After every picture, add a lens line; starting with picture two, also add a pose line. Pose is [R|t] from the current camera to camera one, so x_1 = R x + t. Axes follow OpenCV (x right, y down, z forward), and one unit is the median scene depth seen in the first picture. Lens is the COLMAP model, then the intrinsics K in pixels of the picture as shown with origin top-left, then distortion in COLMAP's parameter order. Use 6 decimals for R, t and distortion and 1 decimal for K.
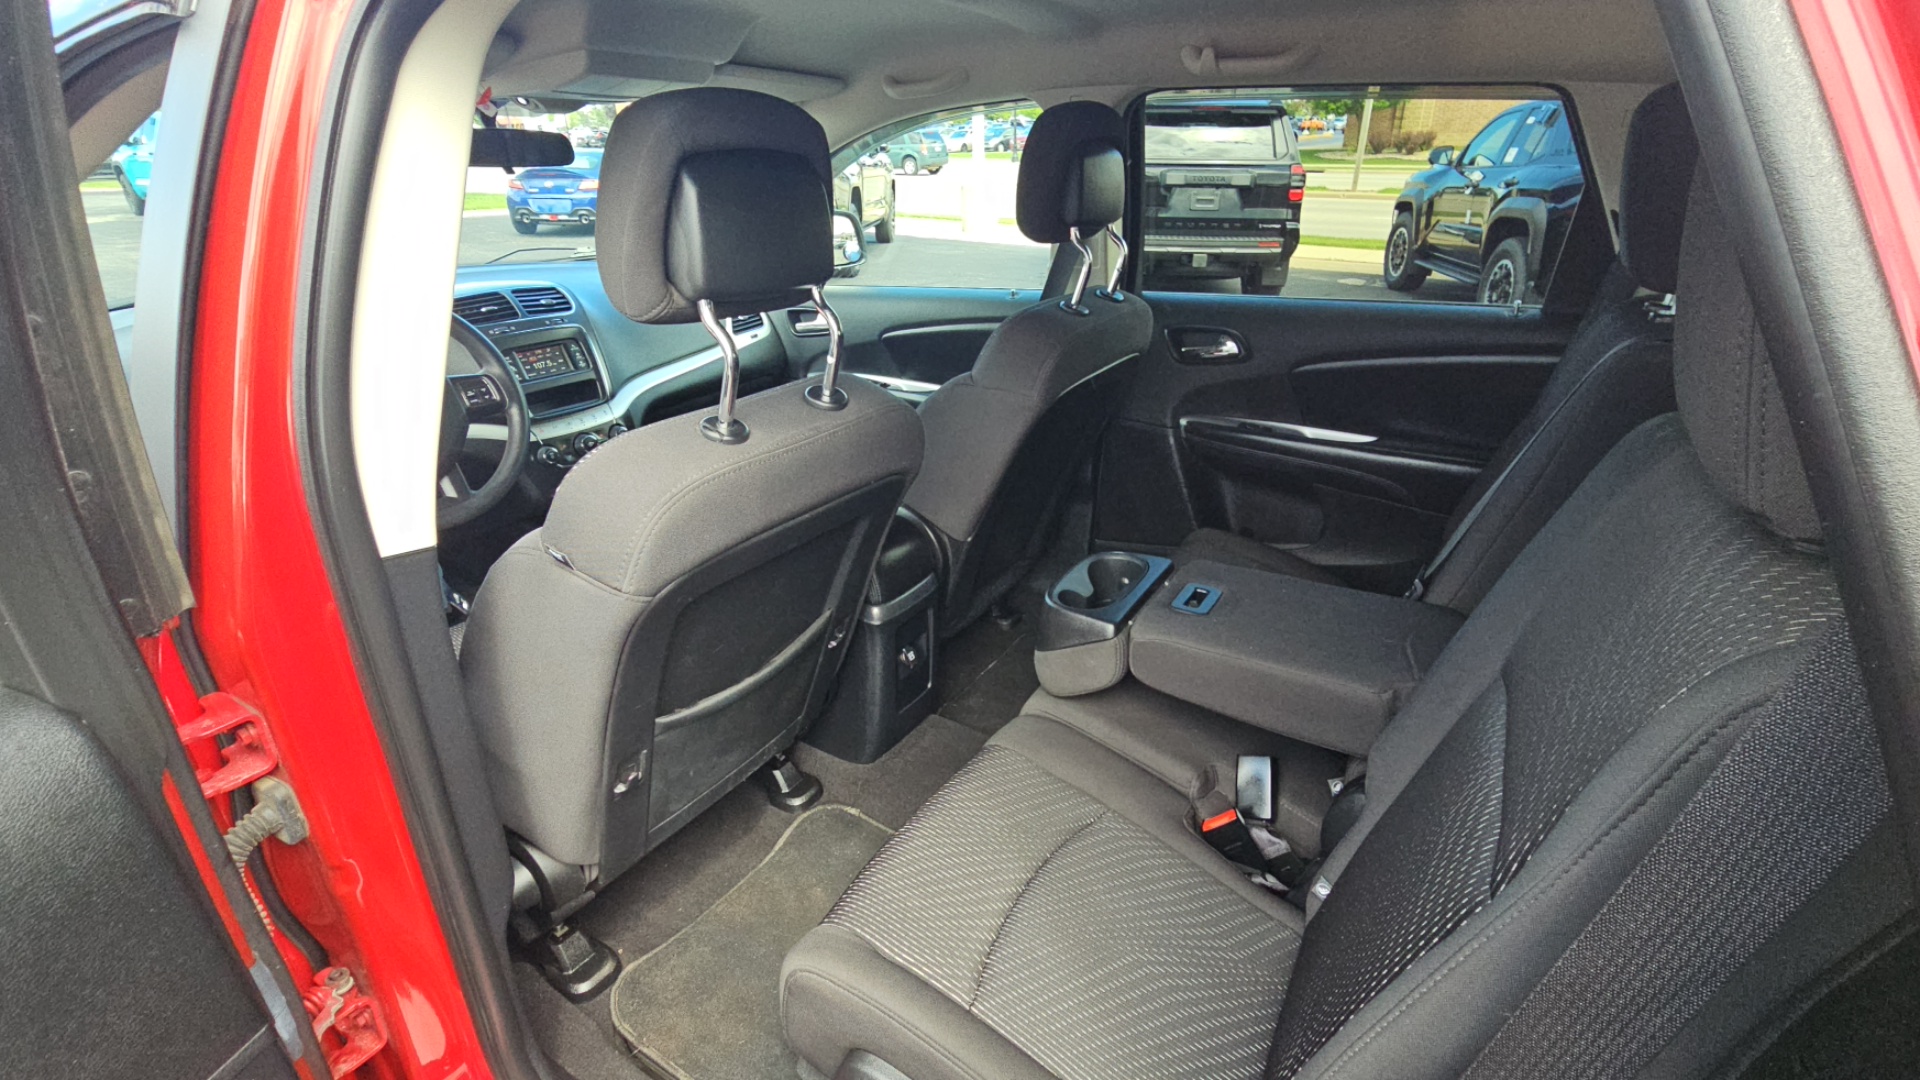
lens RADIAL K [[859.6, 0, 989.0], [0, 859.6, 556.6], [0, 0, 1]] dist [0.009413, -0.007729]
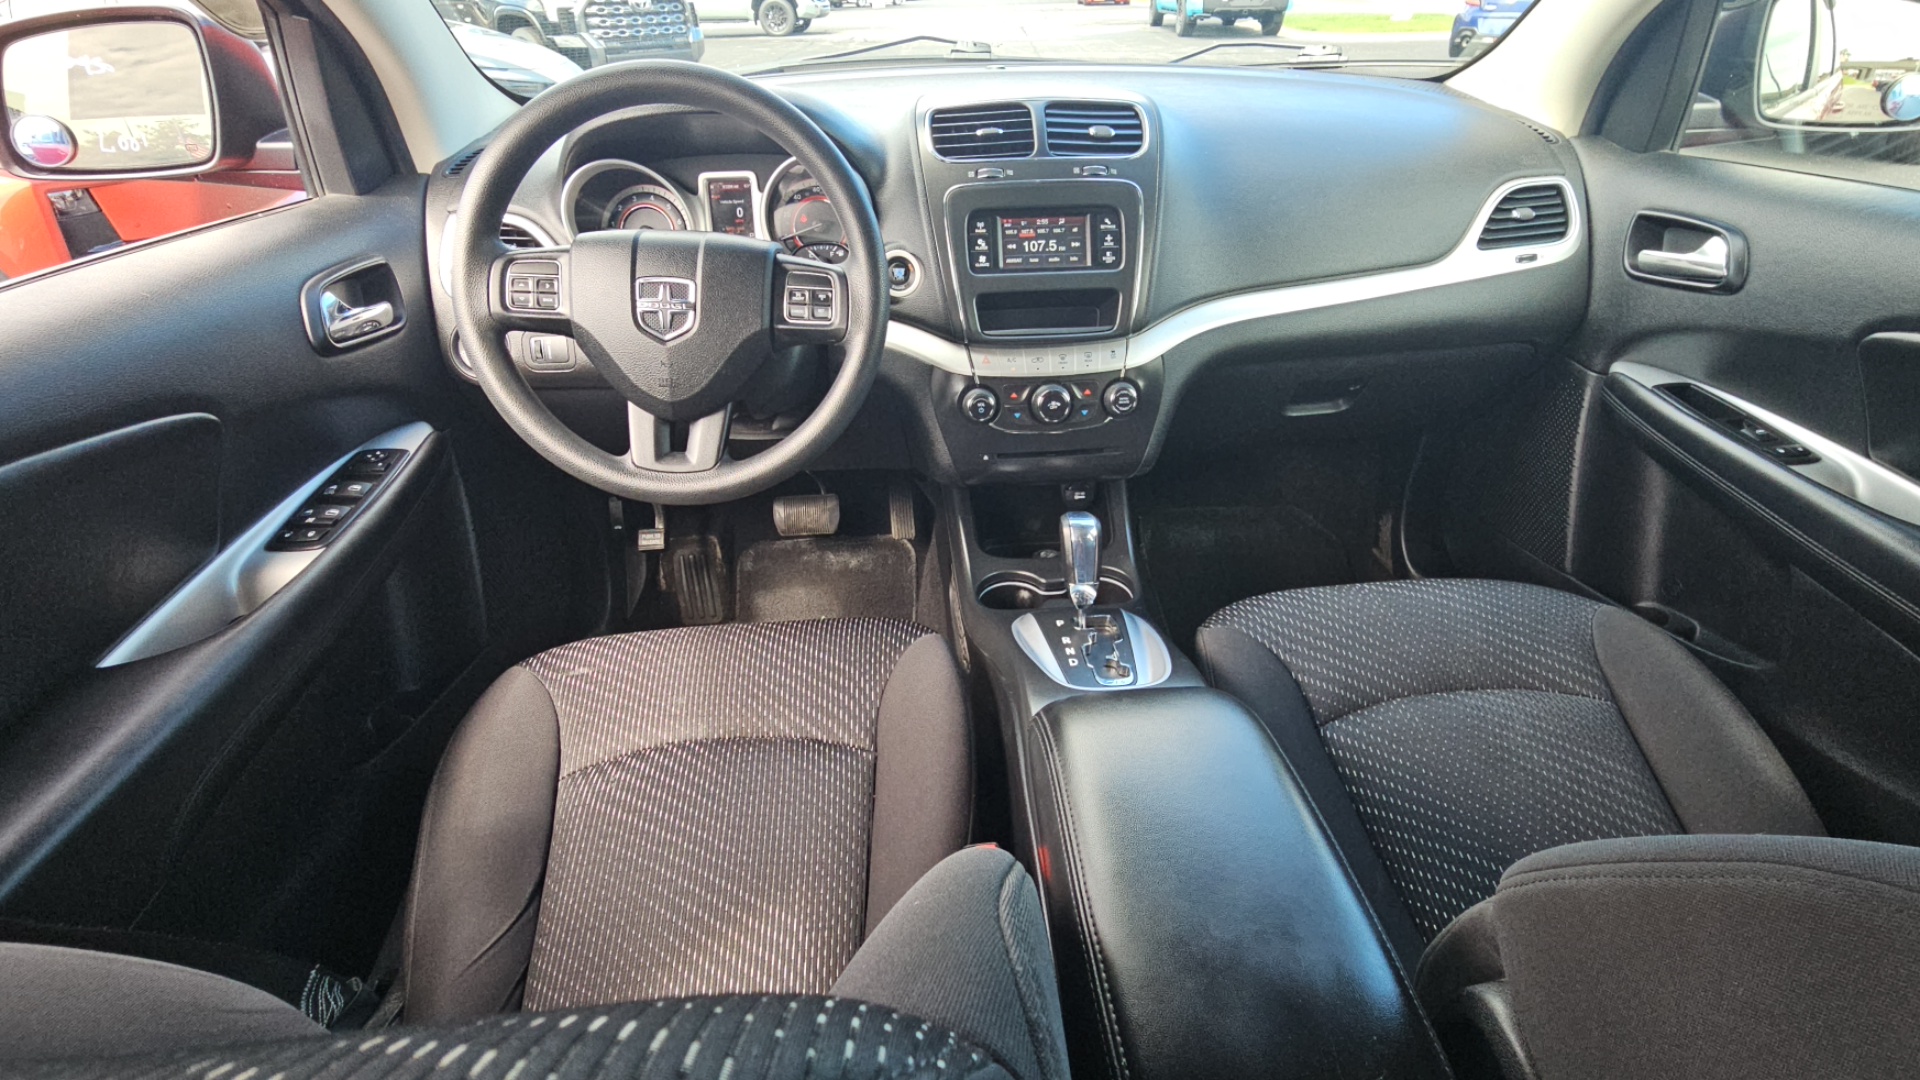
lens RADIAL K [[859.6, 0, 981.7], [0, 859.6, 539.3], [0, 0, 1]] dist [0.009413, -0.007729]
pose [[0.586336, 0.433654, -0.684218, -0.017264], [-0.331188, 0.899154, 0.286071, -0.047285], [0.739273, 0.058871, 0.670827, 0.144202]]
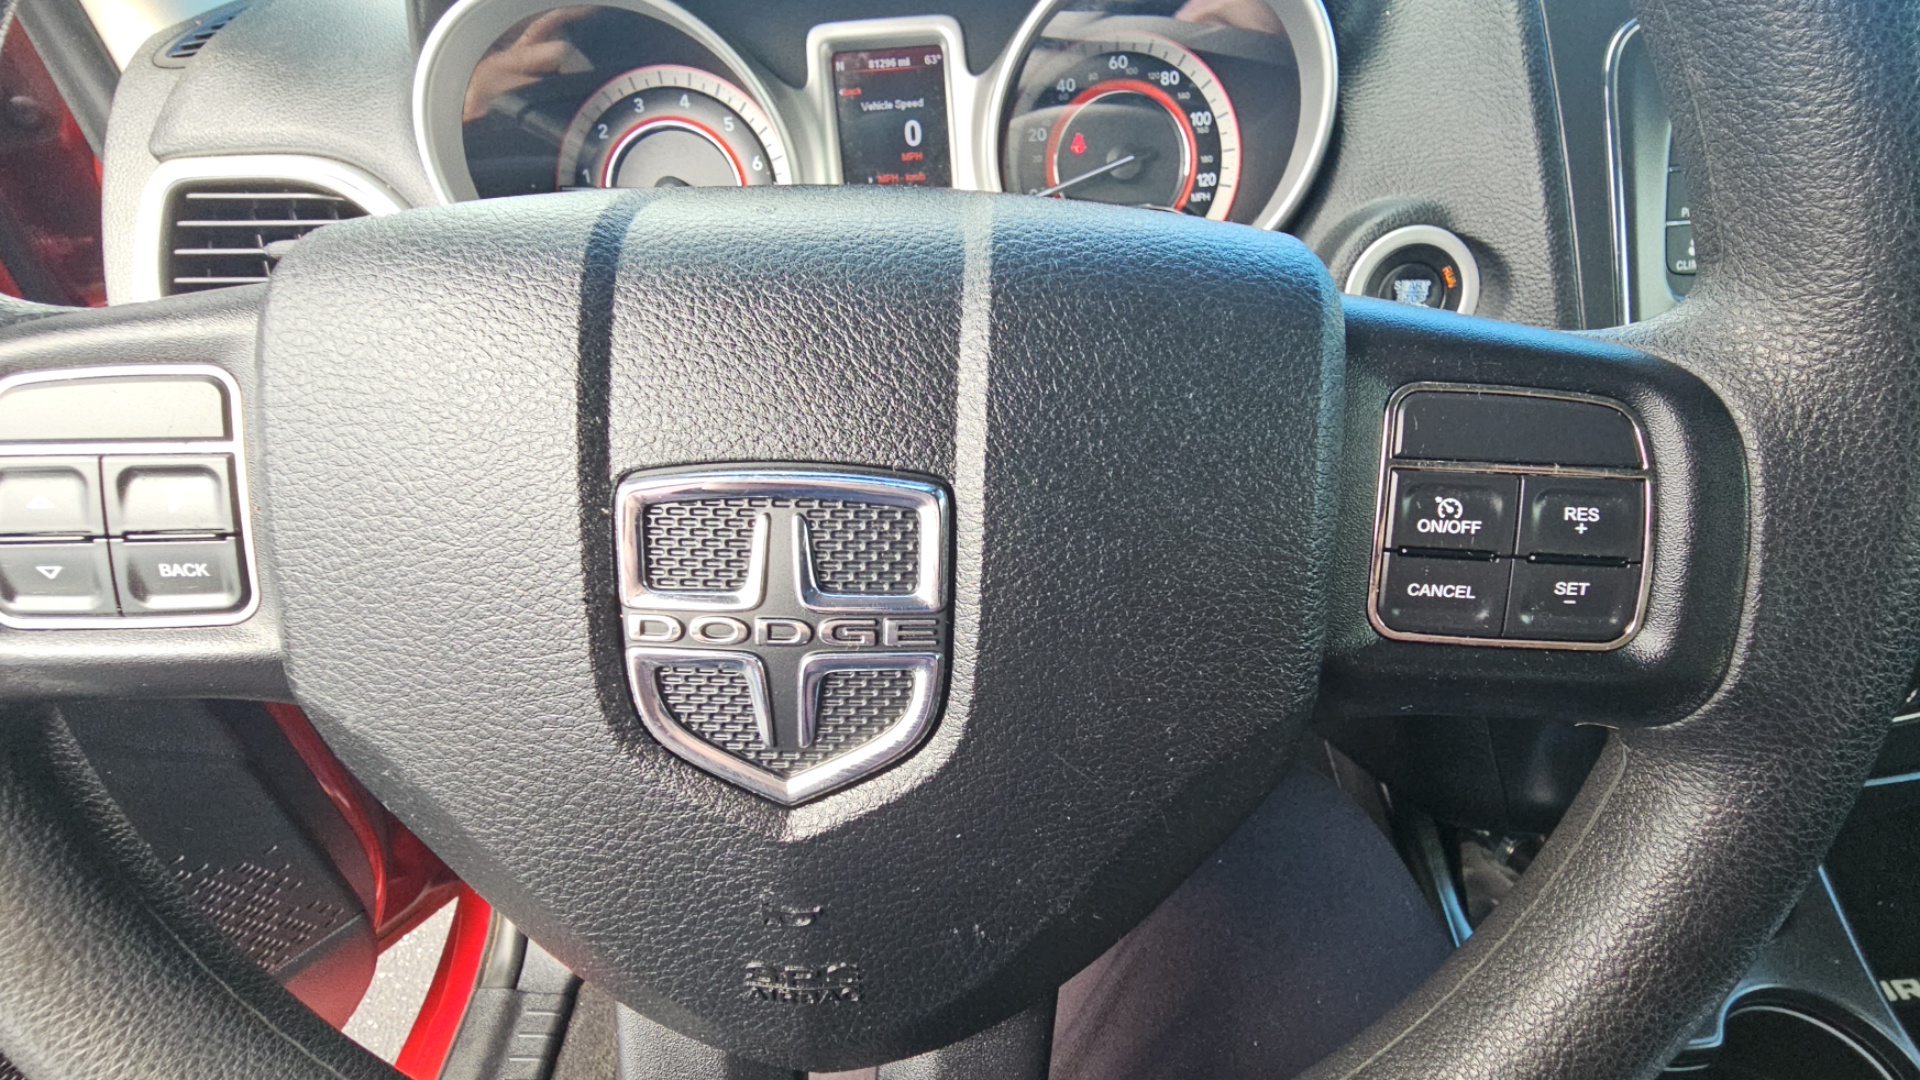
lens RADIAL K [[859.6, 0, 975.7], [0, 859.6, 541.4], [0, 0, 1]] dist [0.009413, -0.007729]
pose [[0.556923, 0.463846, -0.688972, -0.110208], [-0.303325, 0.885814, 0.351180, -0.039437], [0.773195, 0.013402, 0.634027, 0.176103]]
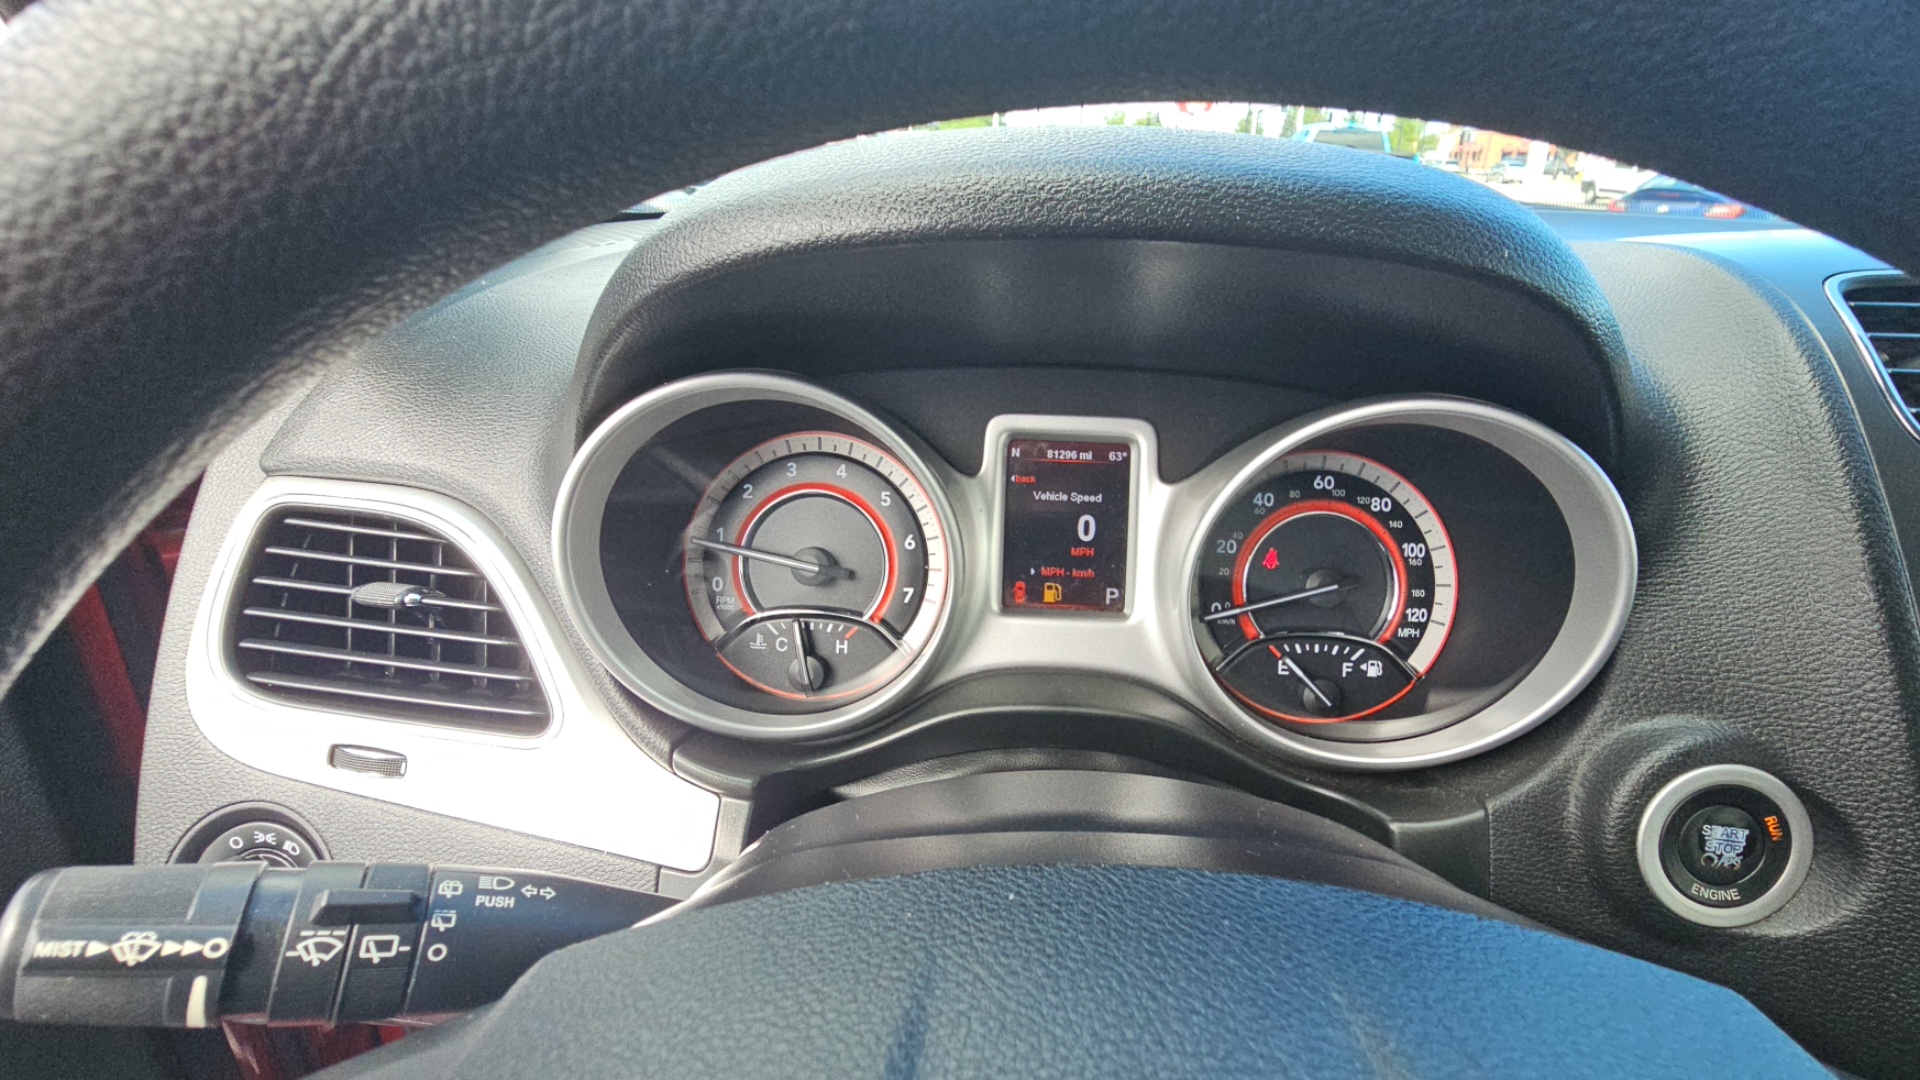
lens RADIAL K [[859.6, 0, 972.5], [0, 859.6, 547.3], [0, 0, 1]] dist [0.009413, -0.007729]
pose [[0.488368, 0.367434, -0.791511, -0.125915], [-0.399166, 0.900638, 0.171804, -0.046731], [0.775992, 0.232041, 0.586510, 0.173868]]
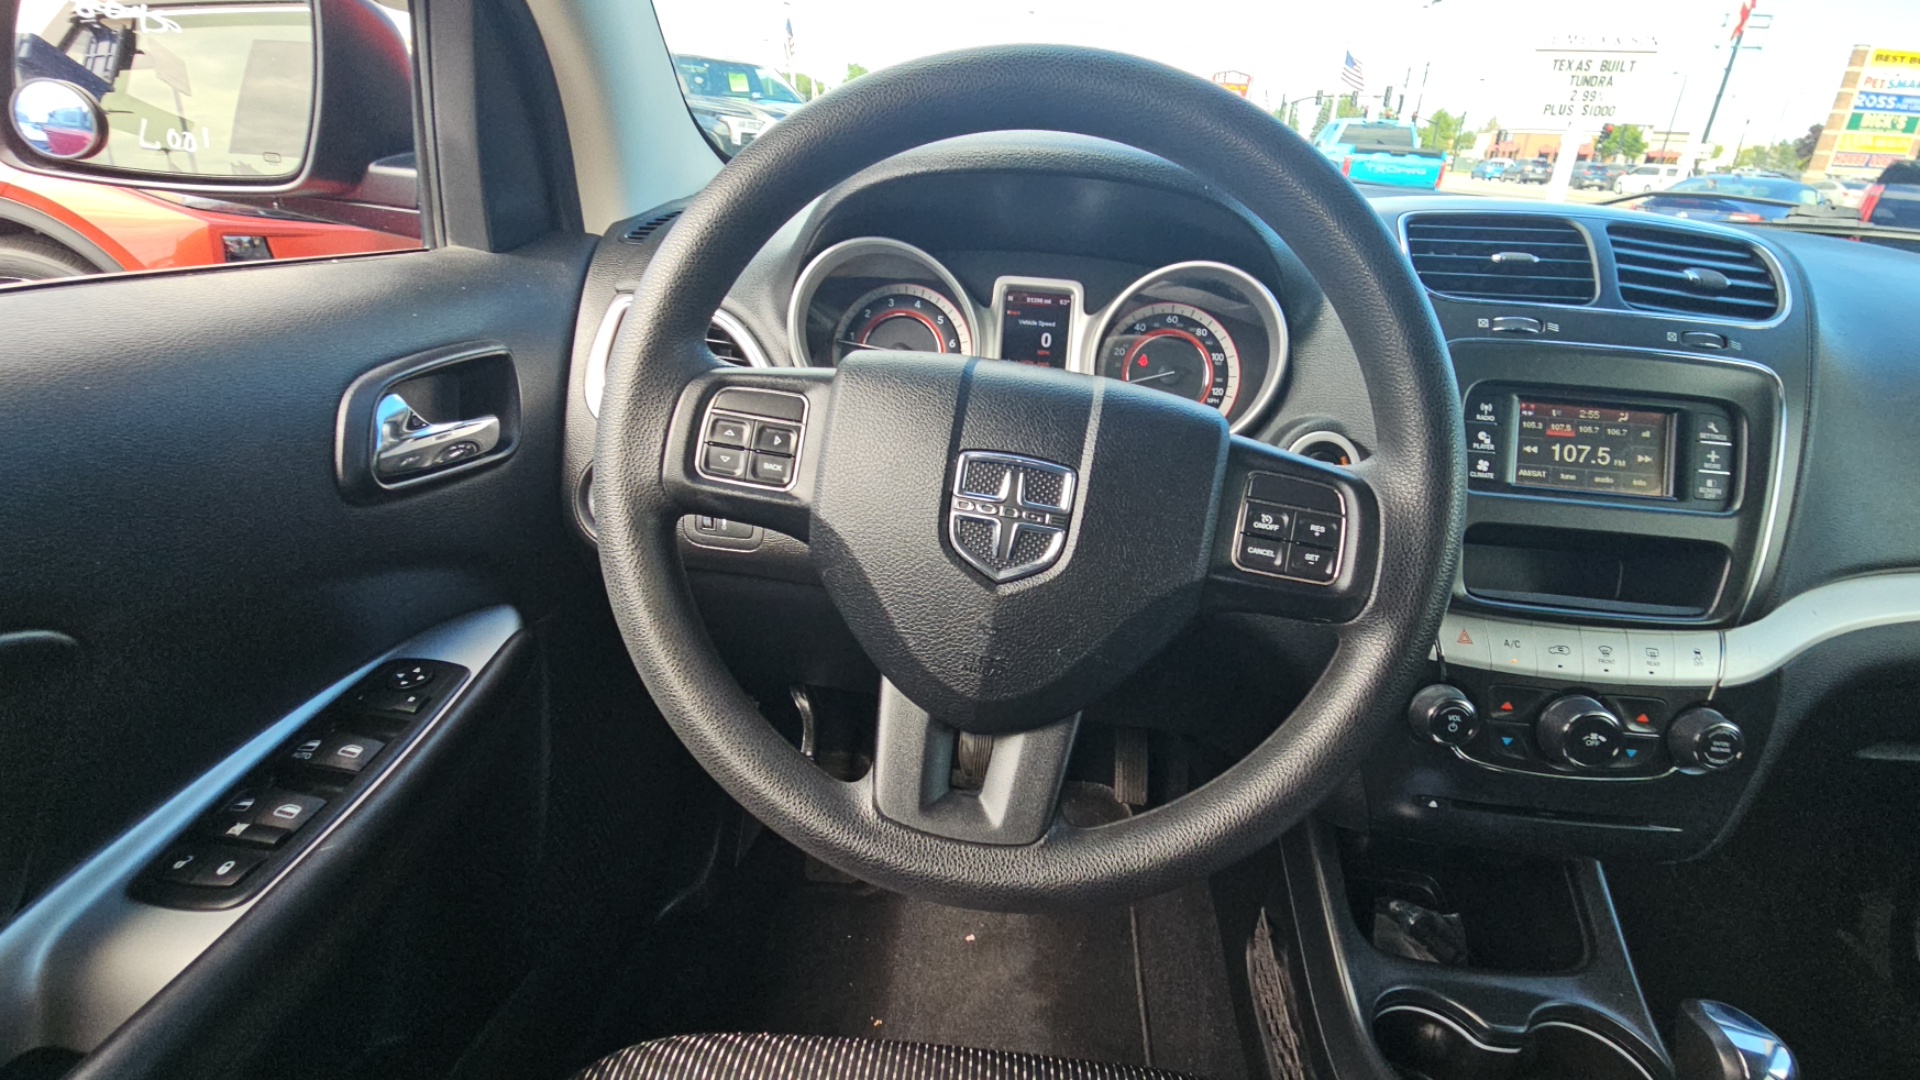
lens RADIAL K [[859.6, 0, 980.2], [0, 859.6, 536.6], [0, 0, 1]] dist [0.009413, -0.007729]
pose [[0.462837, 0.396419, -0.792864, -0.084297], [-0.436544, 0.880384, 0.185344, -0.037456], [0.771499, 0.260336, 0.580529, 0.154135]]
